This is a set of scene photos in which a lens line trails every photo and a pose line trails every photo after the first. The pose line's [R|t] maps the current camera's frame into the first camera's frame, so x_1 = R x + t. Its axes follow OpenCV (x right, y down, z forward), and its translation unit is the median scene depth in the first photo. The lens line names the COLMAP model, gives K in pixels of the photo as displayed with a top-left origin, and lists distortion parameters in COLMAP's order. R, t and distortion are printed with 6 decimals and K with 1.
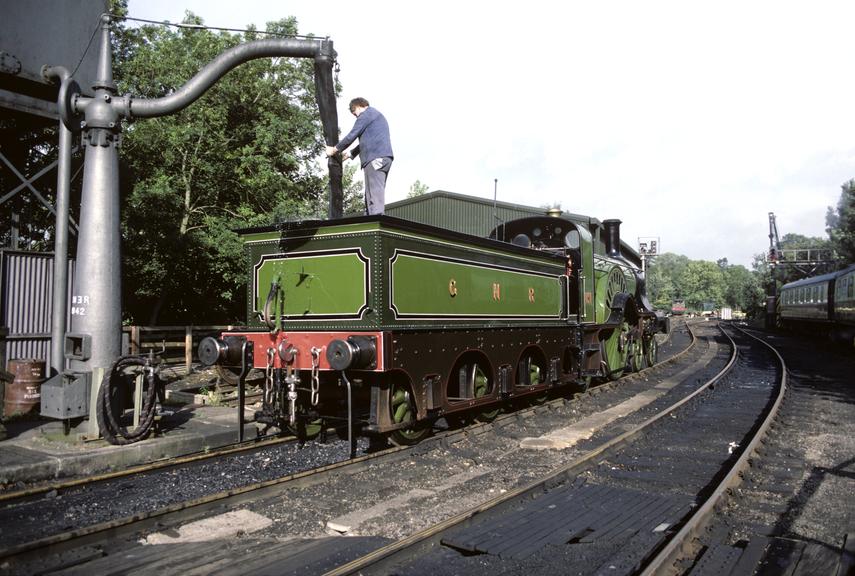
lens RADIAL K [[699.9, 0, 444.4], [0, 699.9, 289.4], [0, 0, 1]] dist [-0.003279, 0.001828]
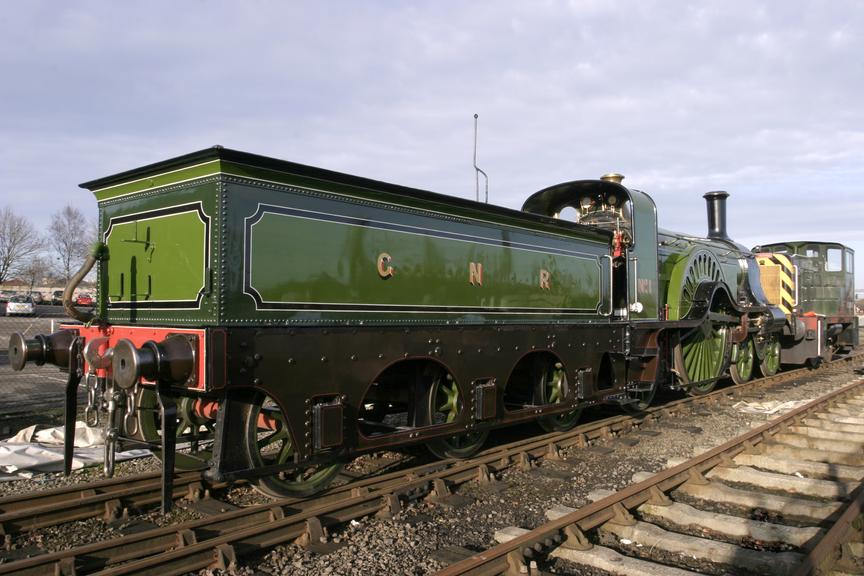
lens RADIAL K [[721.2, 0, 432.0], [0, 721.2, 288.0], [0, 0, 1]] dist [-0.009545, -0.003342]
pose [[0.981813, 0.012691, -0.189428, 0.220698], [-0.010673, 0.999875, 0.011665, 0.012159], [0.189553, -0.009431, 0.981825, 0.362874]]
